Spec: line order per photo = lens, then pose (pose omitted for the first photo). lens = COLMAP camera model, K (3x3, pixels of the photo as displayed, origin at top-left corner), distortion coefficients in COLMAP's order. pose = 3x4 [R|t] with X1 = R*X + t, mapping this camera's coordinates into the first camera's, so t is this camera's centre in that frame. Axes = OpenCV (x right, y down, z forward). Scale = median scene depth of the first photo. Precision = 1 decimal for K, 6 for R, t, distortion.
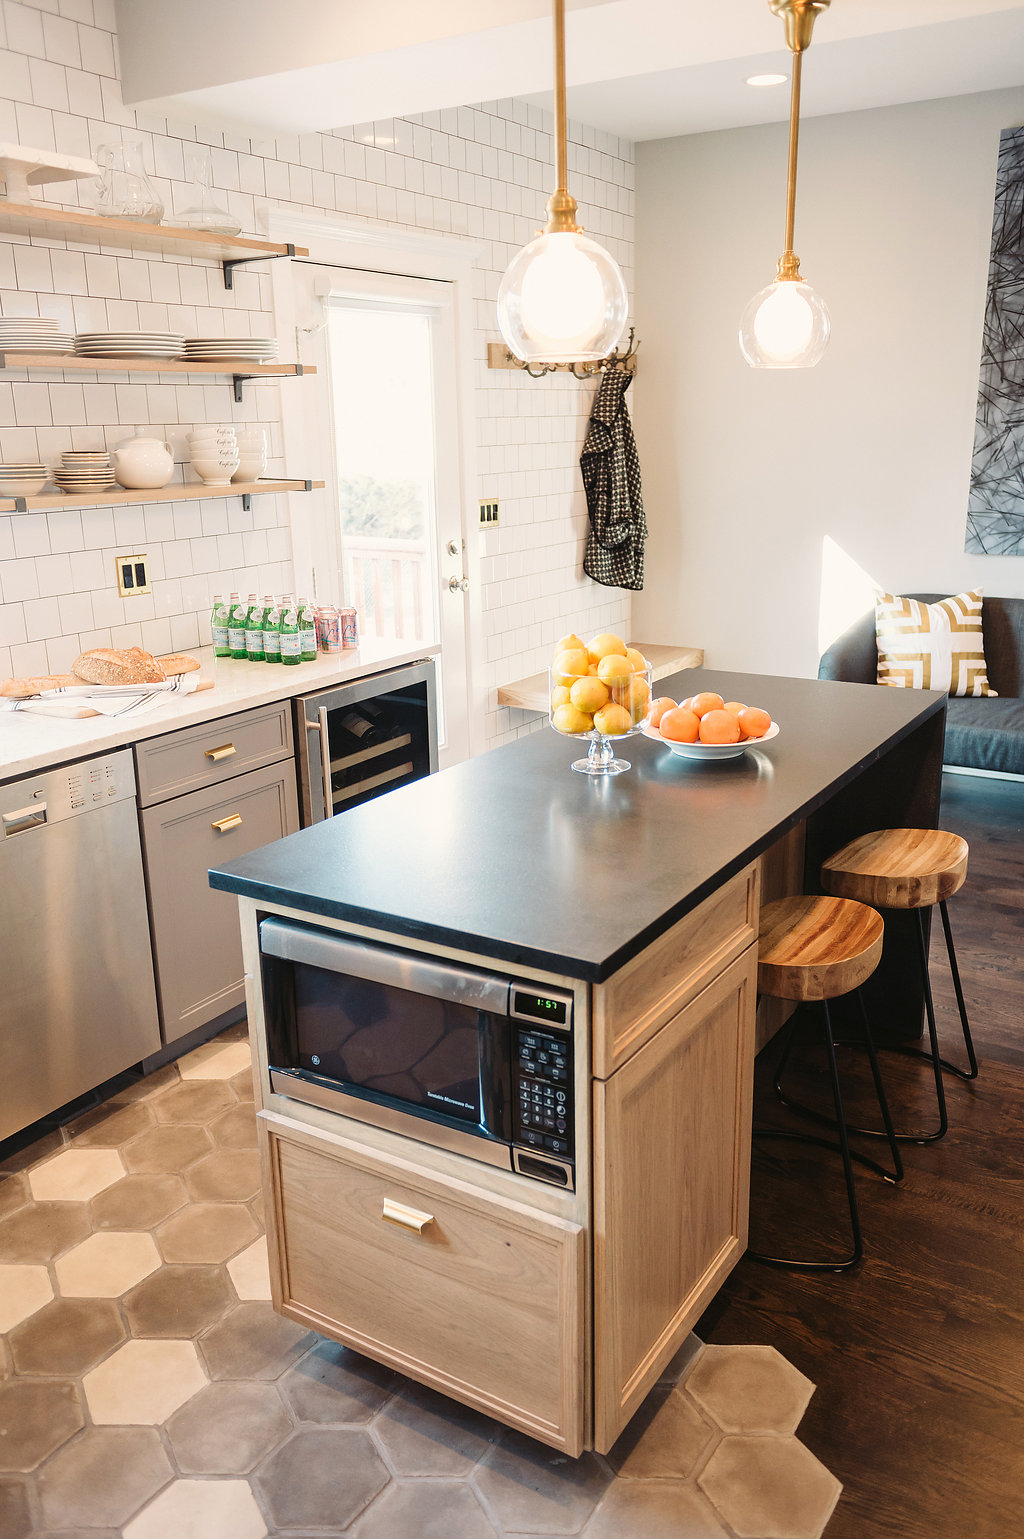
lens RADIAL K [[1226.3, 0, 512.0], [0, 1226.3, 769.5], [0, 0, 1]] dist [0.044421, -0.047332]
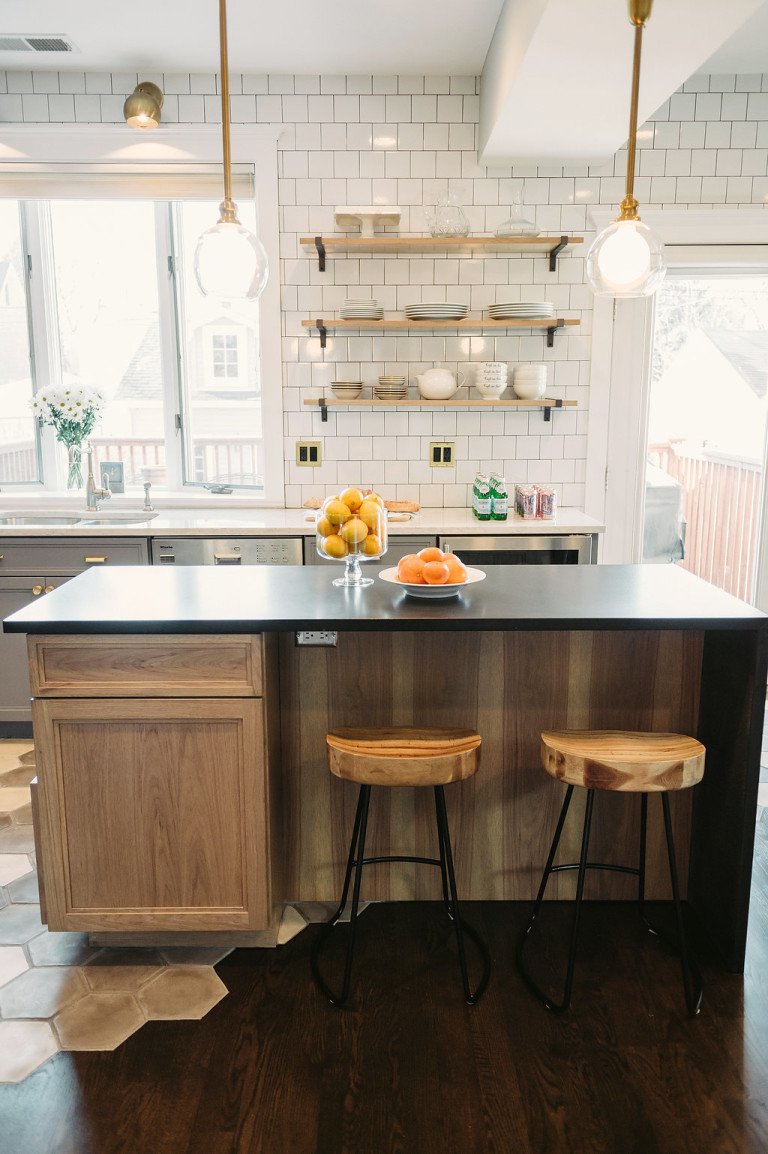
lens RADIAL K [[910.3, 0, 384.0], [0, 910.3, 577.0], [0, 0, 1]] dist [0.040916, -0.046661]
pose [[0.544752, 0.181353, -0.818753, 1.163312], [-0.239521, 0.969313, 0.055338, -0.091259], [0.803664, 0.165963, 0.571473, 0.521700]]
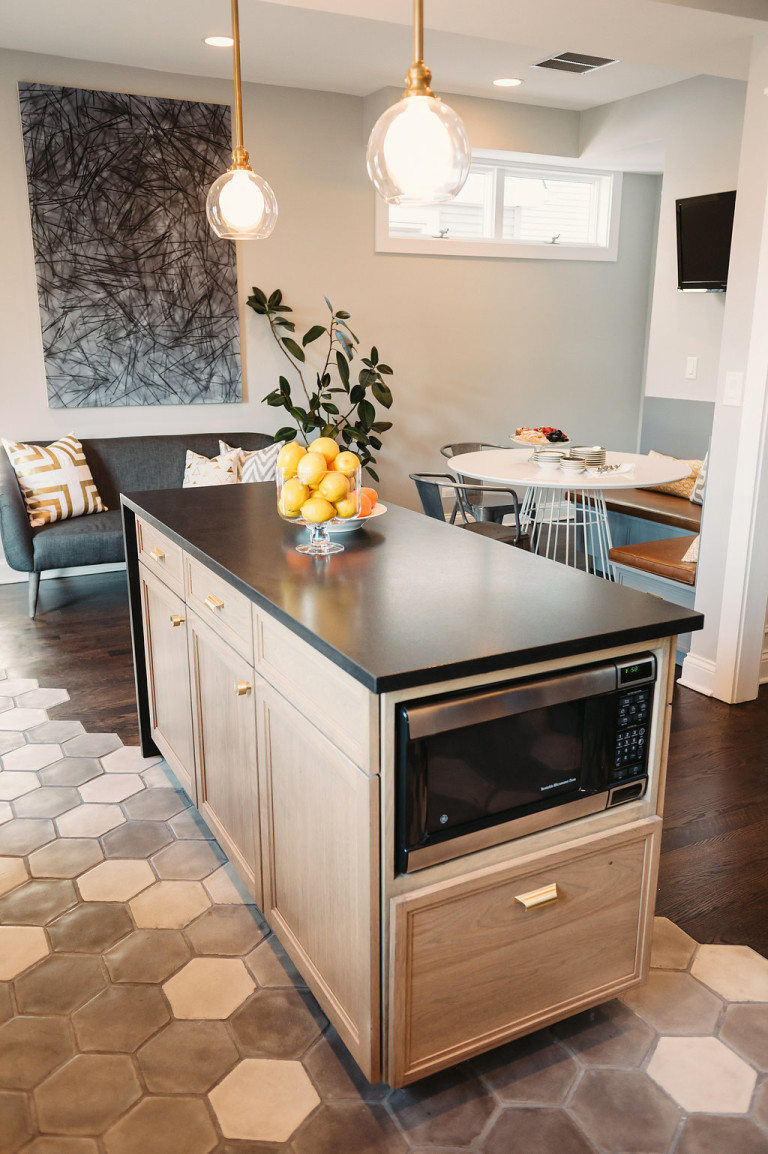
lens RADIAL K [[910.3, 0, 384.0], [0, 910.3, 577.0], [0, 0, 1]] dist [0.040916, -0.046661]
pose [[0.501974, -0.210988, 0.838753, -0.810279], [0.227118, 0.967910, 0.107553, -0.070950], [-0.834530, 0.136507, 0.533784, 0.573772]]
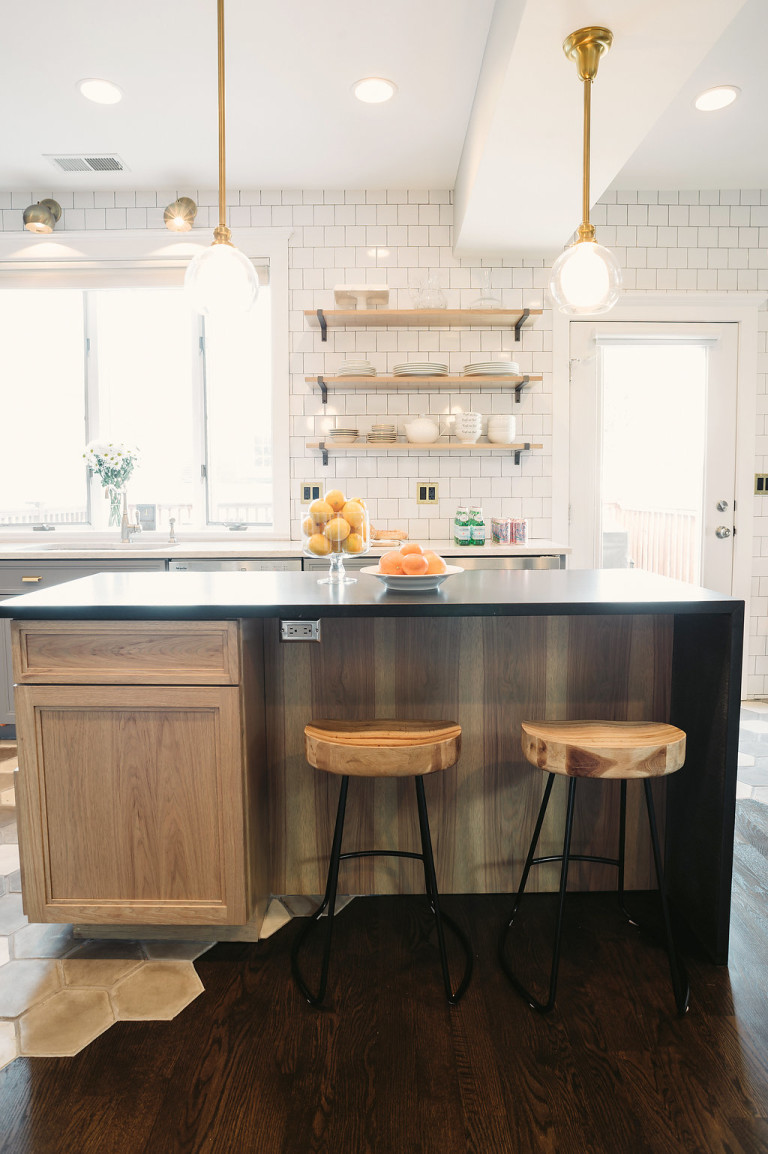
lens RADIAL K [[709.3, 0, 386.7], [0, 709.3, 549.6], [0, 0, 1]] dist [-0.089725, 0.061373]
pose [[0.541071, 0.084952, -0.836675, 0.994856], [-0.235388, 0.970417, -0.053691, -0.008359], [0.807363, 0.225994, 0.545061, 0.703228]]
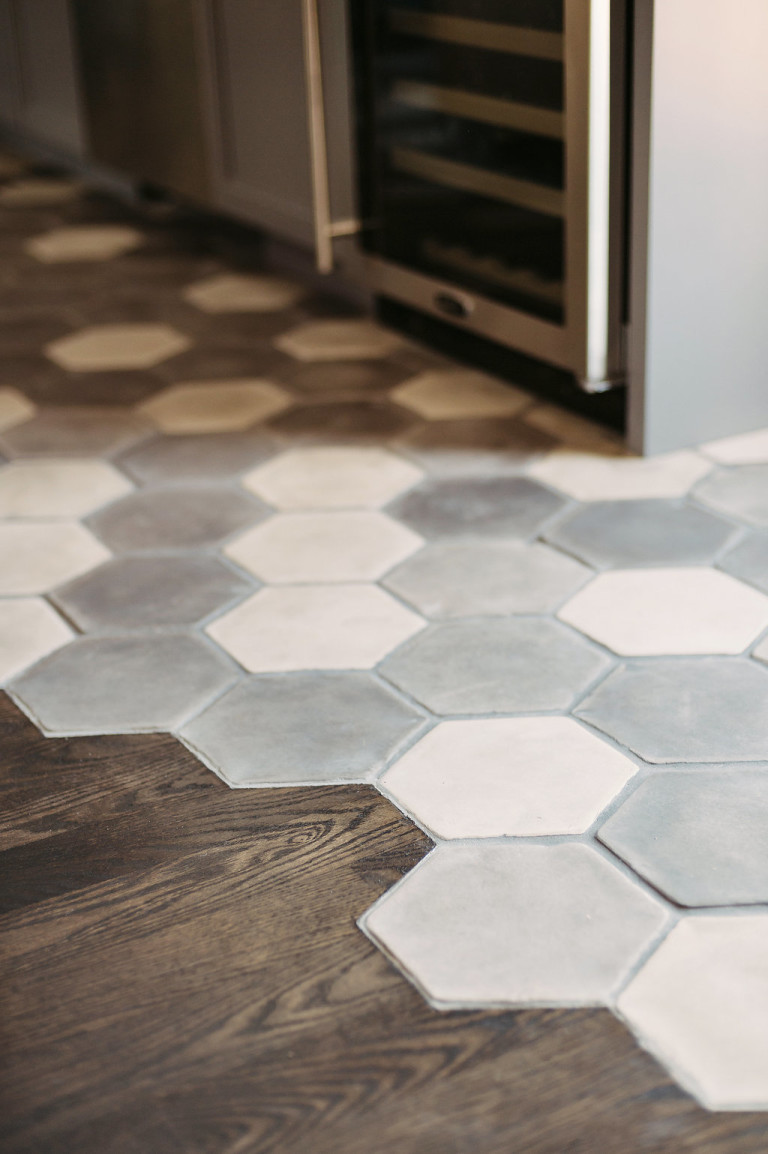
lens RADIAL K [[1747.4, 0, 384.0], [0, 1747.4, 577.0], [0, 0, 1]] dist [0.000159, -0.066927]
pose [[-0.480675, 0.390247, -0.785276, 0.795564], [-0.191272, 0.827292, 0.528207, -0.214953], [0.855784, 0.404097, -0.323015, 2.267125]]
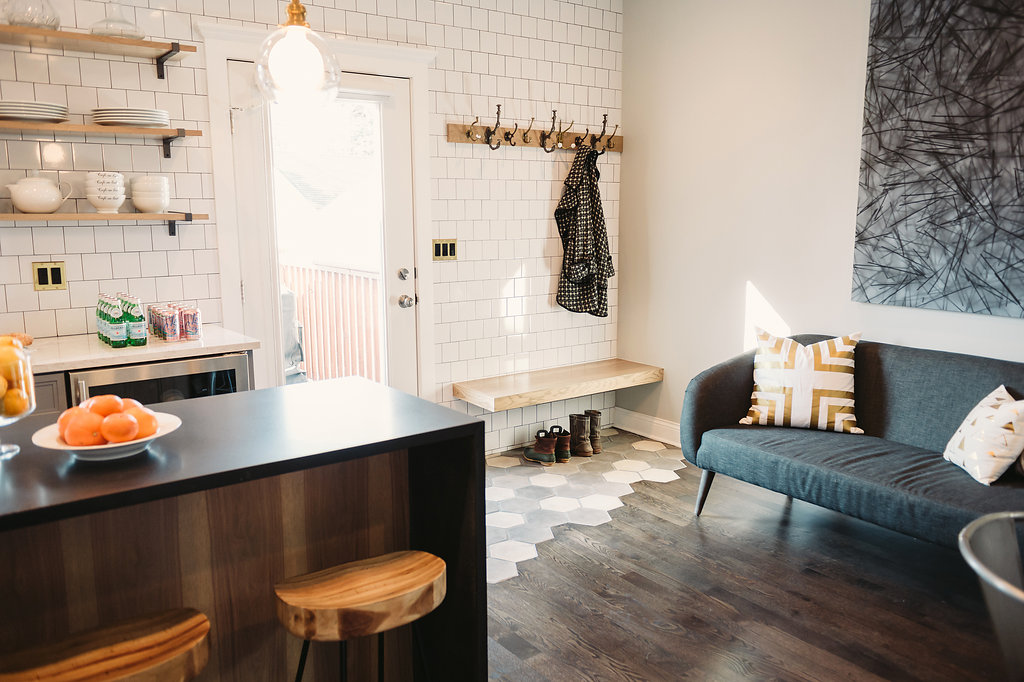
lens RADIAL K [[815.9, 0, 512.0], [0, 815.9, 341.0], [0, 0, 1]] dist [0.044421, -0.047332]
pose [[0.934862, 0.072367, -0.347557, 0.910888], [-0.110708, 0.989611, -0.091730, -0.103580], [0.337308, 0.124232, 0.933161, 0.573328]]
